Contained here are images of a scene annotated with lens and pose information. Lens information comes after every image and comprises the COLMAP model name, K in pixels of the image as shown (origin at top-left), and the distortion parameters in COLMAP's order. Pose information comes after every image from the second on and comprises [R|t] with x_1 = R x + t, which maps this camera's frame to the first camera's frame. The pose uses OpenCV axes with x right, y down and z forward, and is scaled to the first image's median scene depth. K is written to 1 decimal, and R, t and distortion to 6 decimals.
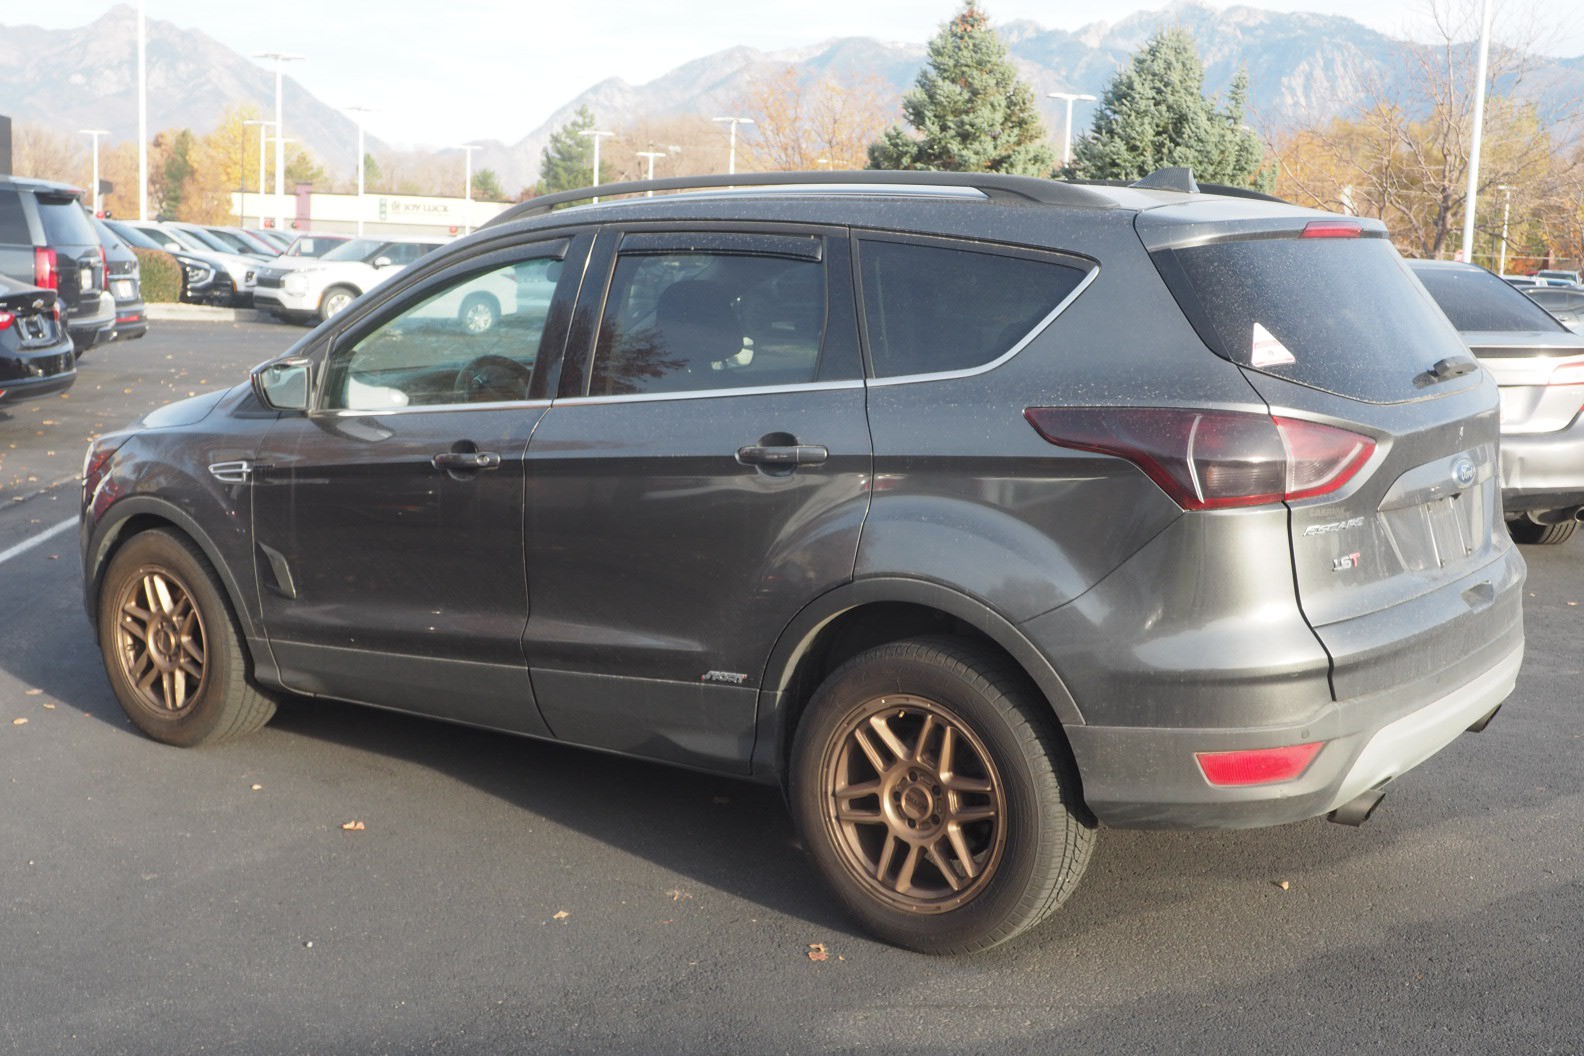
lens RADIAL K [[1802.9, 0, 809.5], [0, 1802.9, 533.1], [0, 0, 1]] dist [-0.004660, 0.018231]
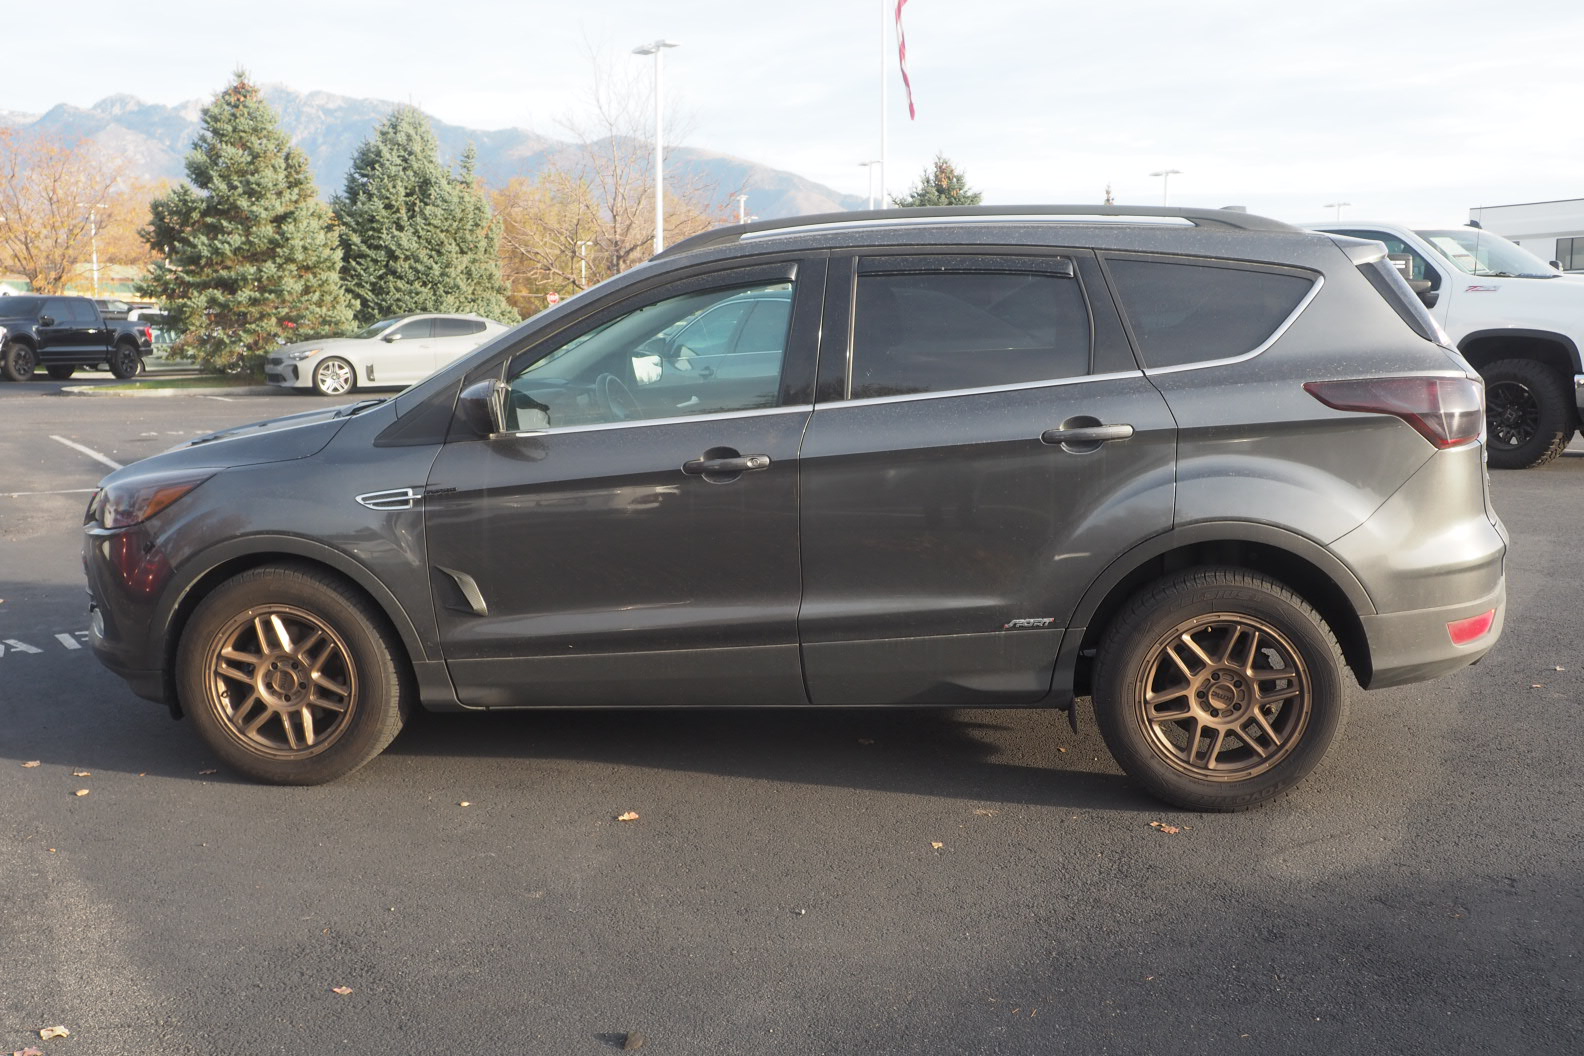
lens RADIAL K [[1487.7, 0, 792.0], [0, 1487.7, 528.0], [0, 0, 1]] dist [-0.010700, -0.003788]
pose [[0.867191, -0.092324, 0.489342, -0.153896], [0.092462, 0.995428, 0.023950, -0.005075], [-0.489316, 0.024476, 0.871763, 0.048365]]
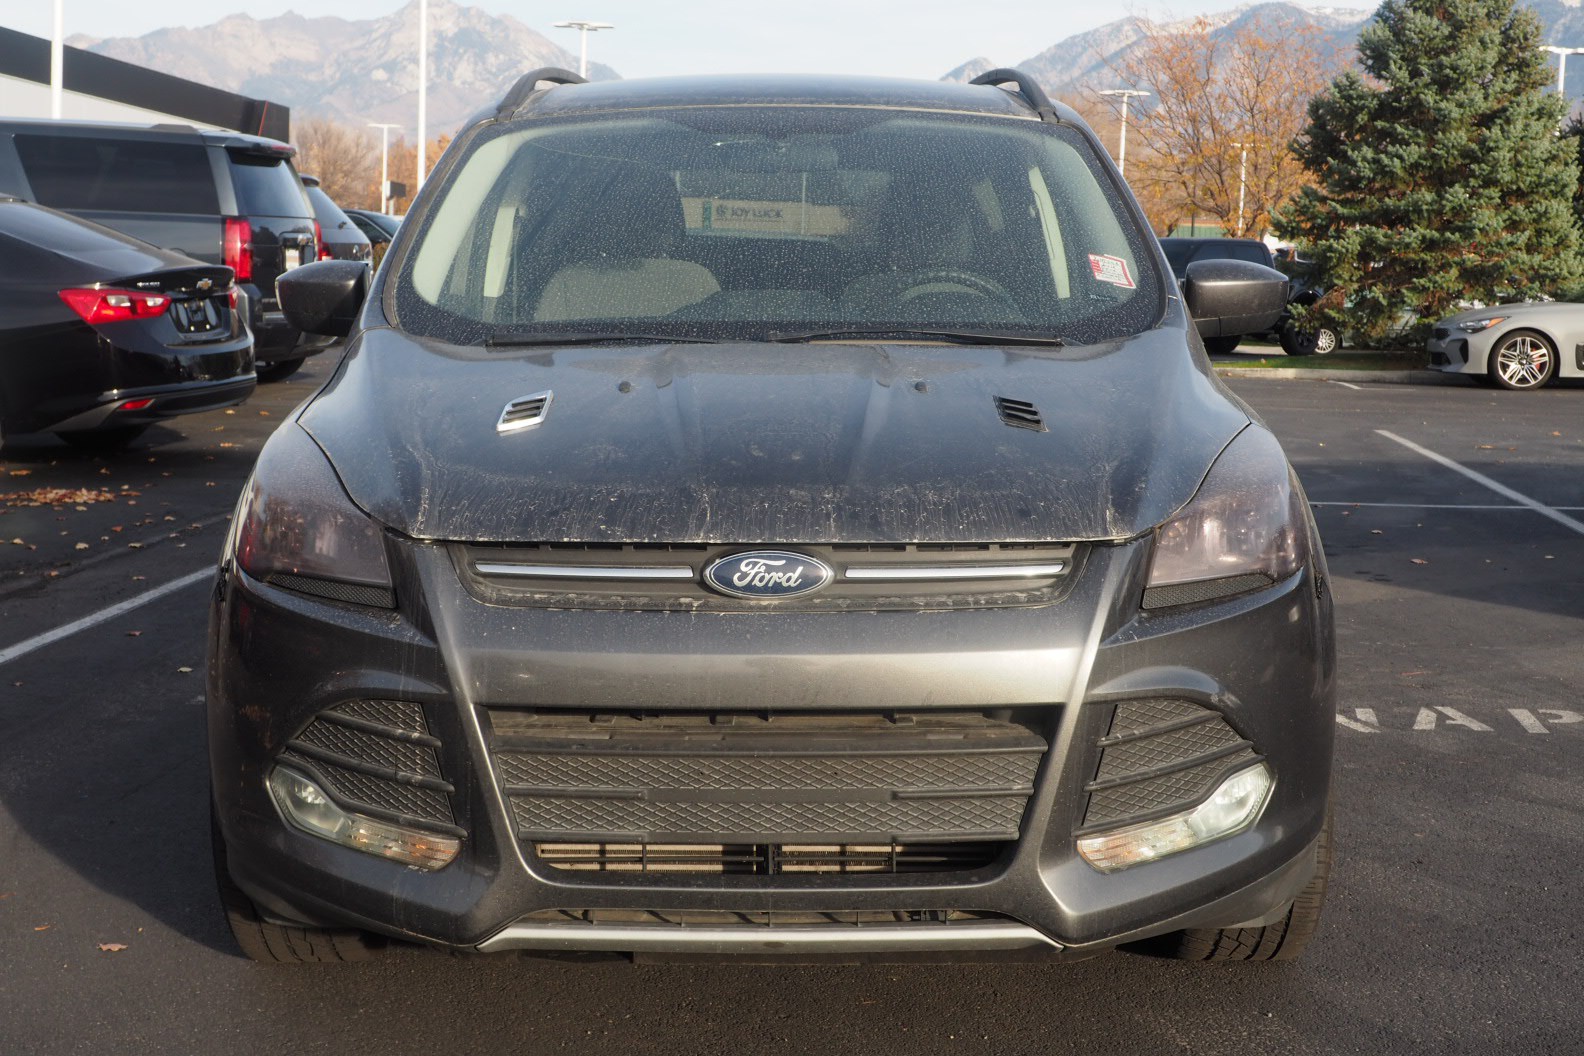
lens RADIAL K [[2152.5, 0, 806.5], [0, 2152.5, 530.8], [0, 0, 1]] dist [0.001034, 0.014027]
pose [[0.983001, 0.015178, -0.182973, -0.012960], [-0.020829, 0.999362, -0.029004, -0.003195], [0.182416, 0.032322, 0.982690, 0.120688]]
